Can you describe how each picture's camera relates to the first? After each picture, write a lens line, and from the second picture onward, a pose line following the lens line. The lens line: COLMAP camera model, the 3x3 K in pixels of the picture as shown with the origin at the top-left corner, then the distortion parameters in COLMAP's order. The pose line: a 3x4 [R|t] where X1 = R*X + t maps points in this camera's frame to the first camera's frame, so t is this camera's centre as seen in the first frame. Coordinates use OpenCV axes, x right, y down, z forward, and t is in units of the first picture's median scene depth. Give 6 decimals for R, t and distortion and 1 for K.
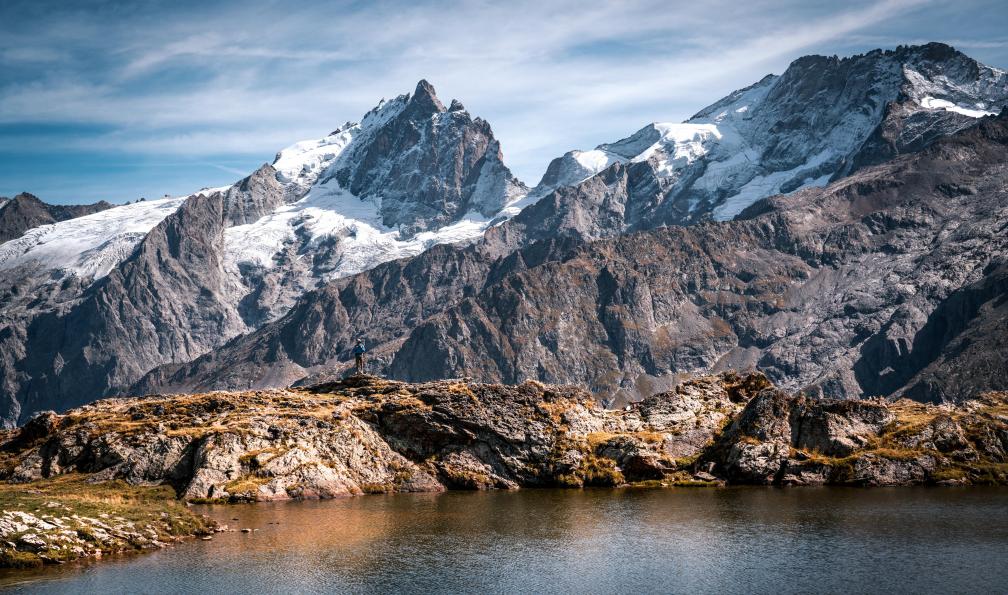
lens RADIAL K [[1472.1, 0, 521.6], [0, 1472.1, 320.3], [0, 0, 1]] dist [0.245761, 0.000000]
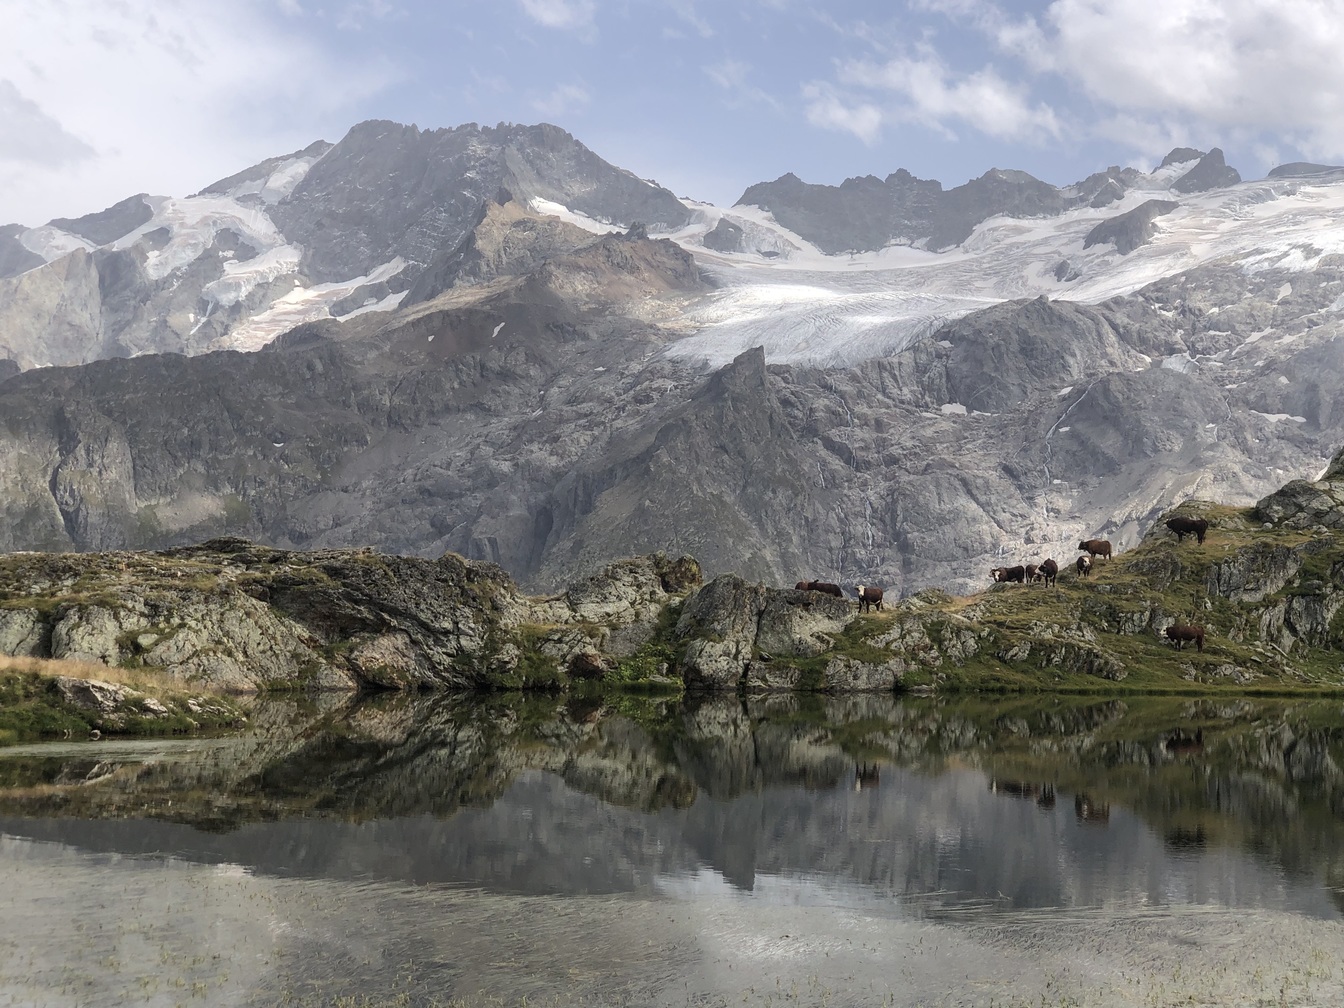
lens RADIAL K [[2237.8, 0, 672.0], [0, 2237.8, 501.8], [0, 0, 1]] dist [0.032055, 0.000000]
pose [[0.938318, 0.045664, 0.342745, -0.279178], [-0.045073, 0.998937, -0.009693, 0.019117], [-0.342823, -0.006353, 0.939378, -0.140264]]
